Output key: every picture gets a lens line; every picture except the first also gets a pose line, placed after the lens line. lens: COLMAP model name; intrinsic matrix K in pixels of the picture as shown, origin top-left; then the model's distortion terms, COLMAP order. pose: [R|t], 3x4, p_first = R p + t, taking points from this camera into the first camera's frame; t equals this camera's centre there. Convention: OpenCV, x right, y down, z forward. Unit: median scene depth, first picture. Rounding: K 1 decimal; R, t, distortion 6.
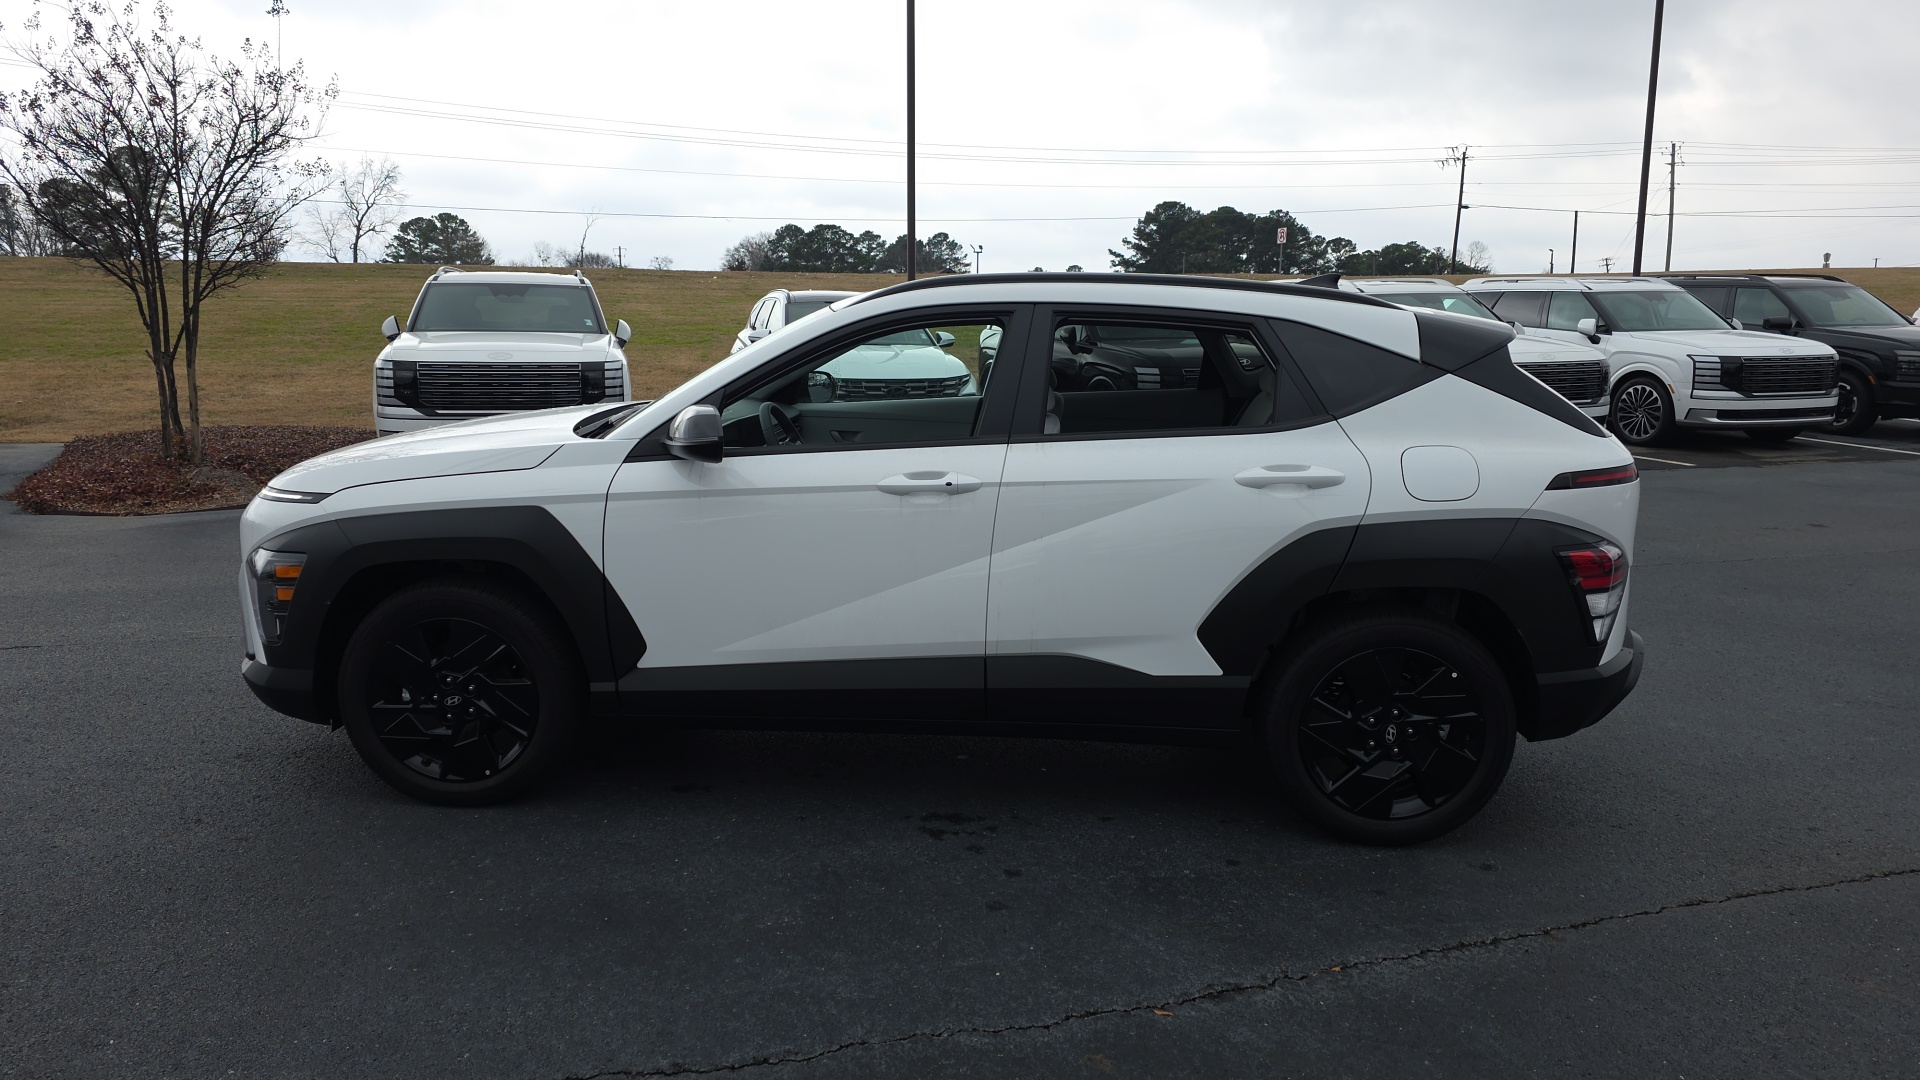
lens RADIAL K [[1295.5, 0, 927.2], [0, 1295.5, 523.2], [0, 0, 1]] dist [0.070878, -0.065273]
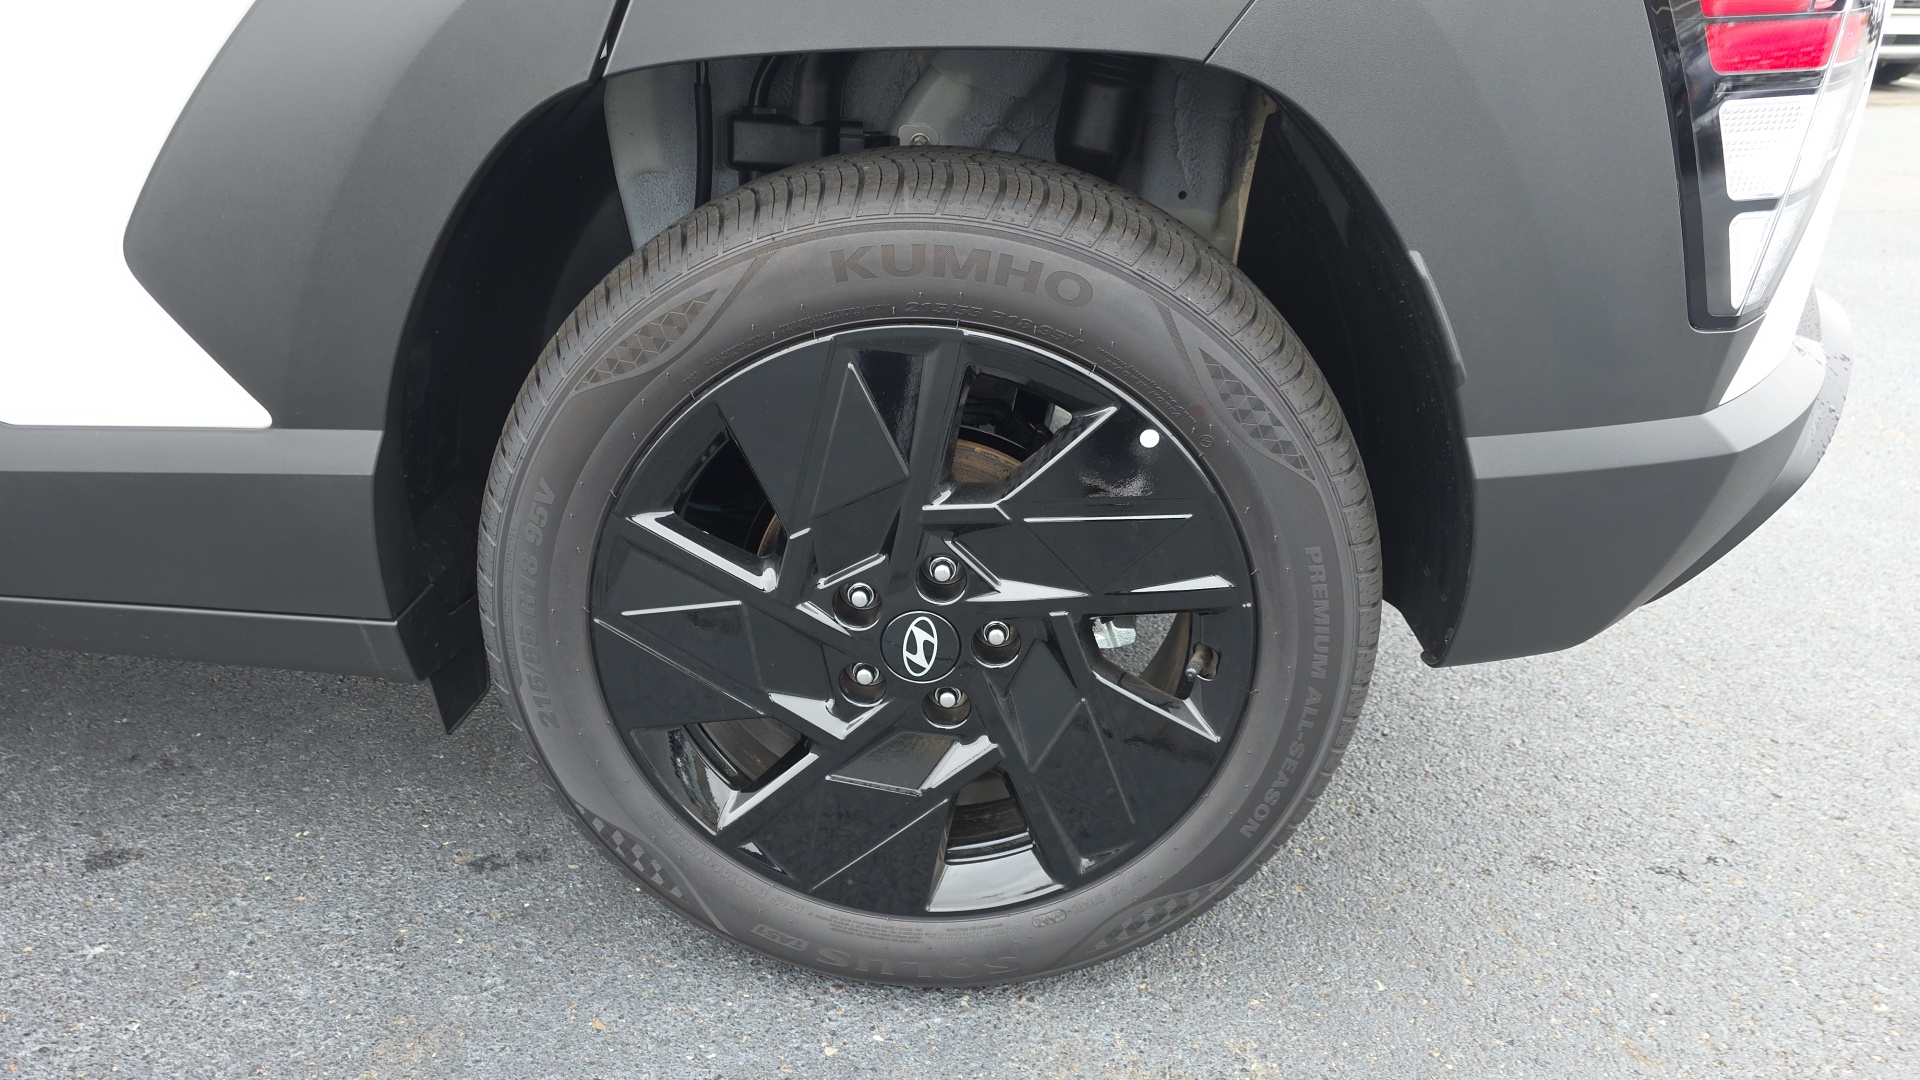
lens RADIAL K [[1312.2, 0, 960.0], [0, 1312.2, 540.0], [0, 0, 1]] dist [0.048320, -0.041301]
pose [[0.999779, 0.015586, 0.014085, 0.353468], [-0.018541, 0.969888, 0.242846, 0.071911], [-0.009876, -0.243054, 0.969963, 0.729537]]
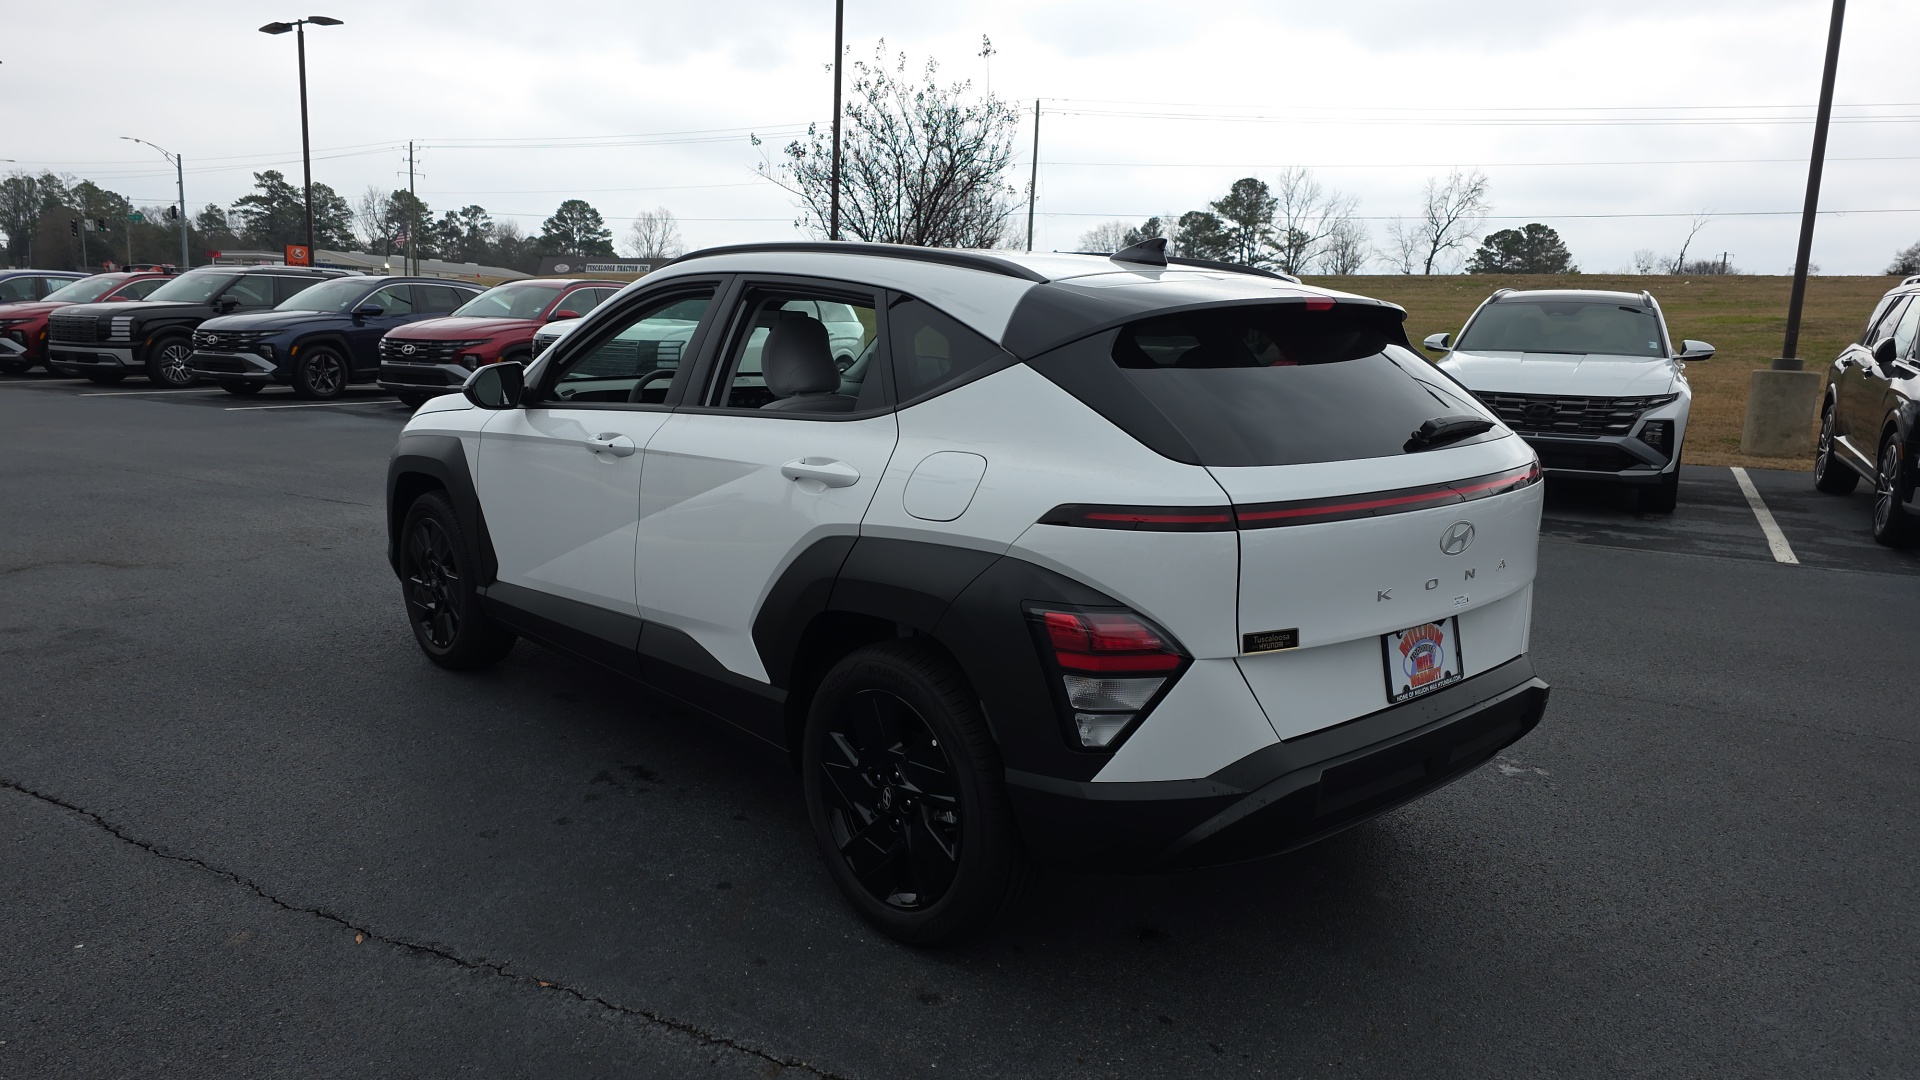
lens RADIAL K [[1299.0, 0, 921.1], [0, 1299.0, 537.4], [0, 0, 1]] dist [0.071645, -0.055291]
pose [[0.695213, 0.132499, -0.706486, 0.909110], [-0.133800, 0.989540, 0.053921, -0.045769], [0.706241, 0.057041, 0.705670, 0.425687]]
